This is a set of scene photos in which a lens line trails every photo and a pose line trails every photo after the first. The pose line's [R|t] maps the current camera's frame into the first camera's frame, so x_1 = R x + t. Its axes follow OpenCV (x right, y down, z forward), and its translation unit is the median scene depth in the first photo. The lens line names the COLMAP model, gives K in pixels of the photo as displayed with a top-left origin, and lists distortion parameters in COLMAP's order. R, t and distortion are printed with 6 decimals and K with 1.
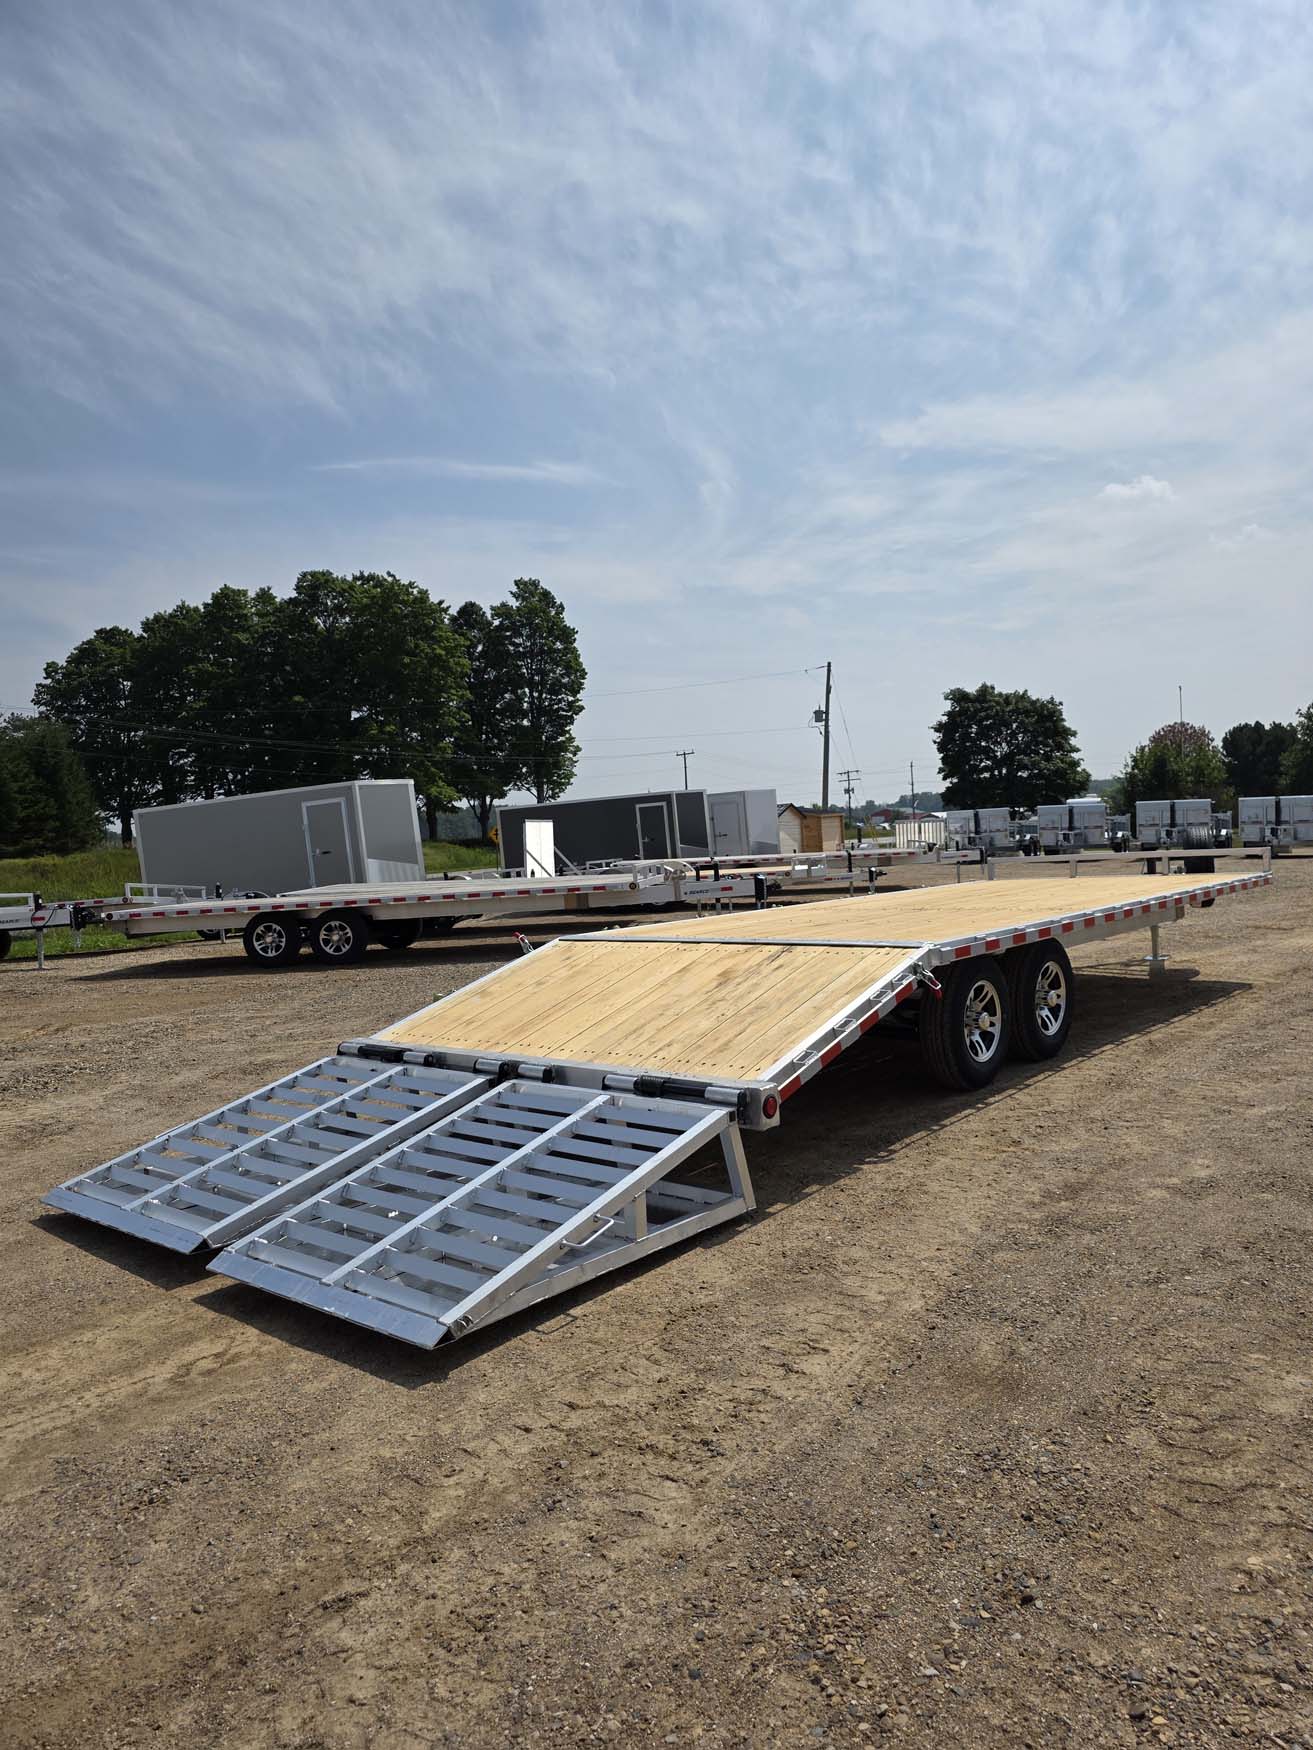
lens RADIAL K [[1191.7, 0, 674.1], [0, 1191.7, 883.7], [0, 0, 1]] dist [0.064068, -0.062967]
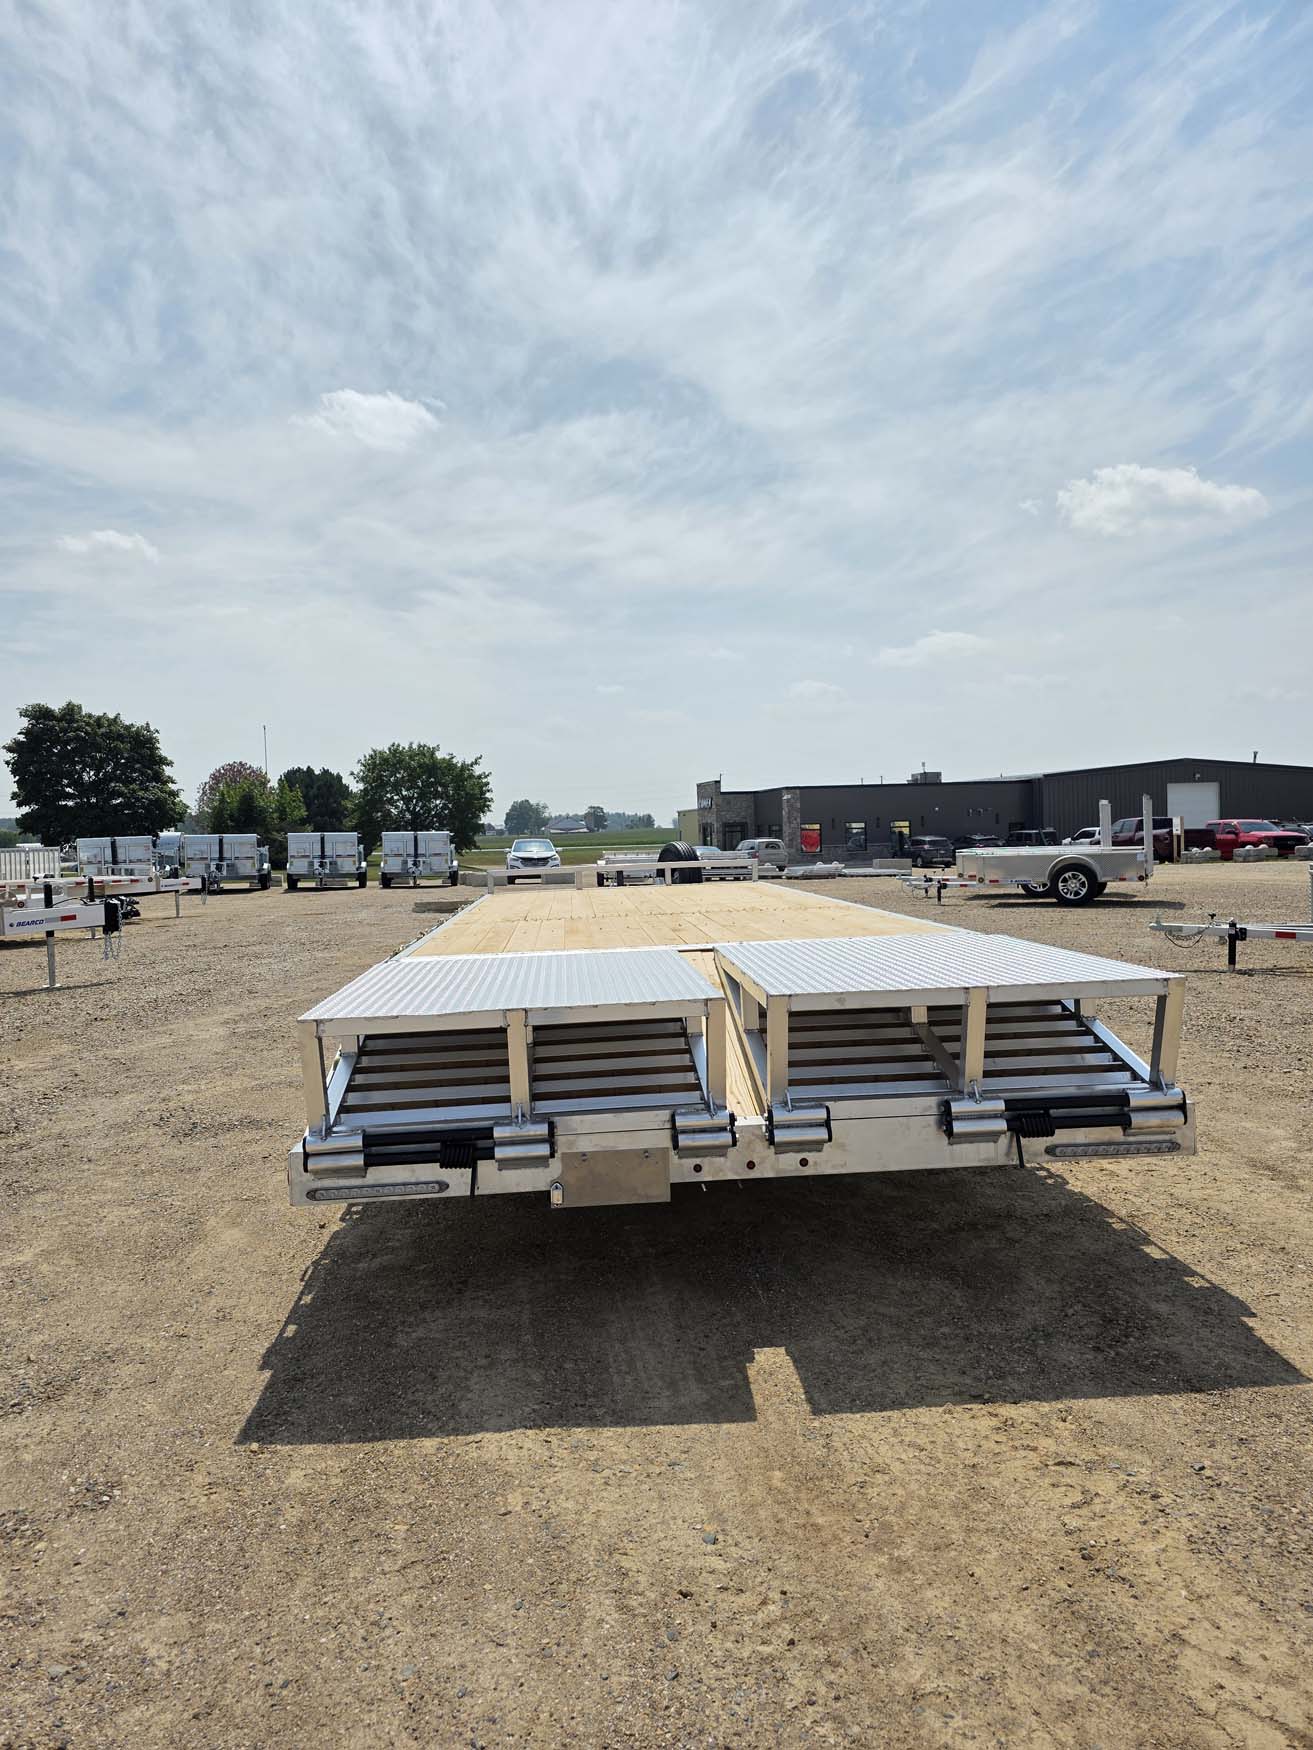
lens RADIAL K [[1183.8, 0, 643.8], [0, 1183.8, 861.0], [0, 0, 1]] dist [0.062184, -0.054794]
pose [[0.718137, 0.010437, 0.695823, -0.091154], [0.025801, 0.998801, -0.041610, 0.003795], [-0.695423, 0.047835, 0.717007, 0.080309]]
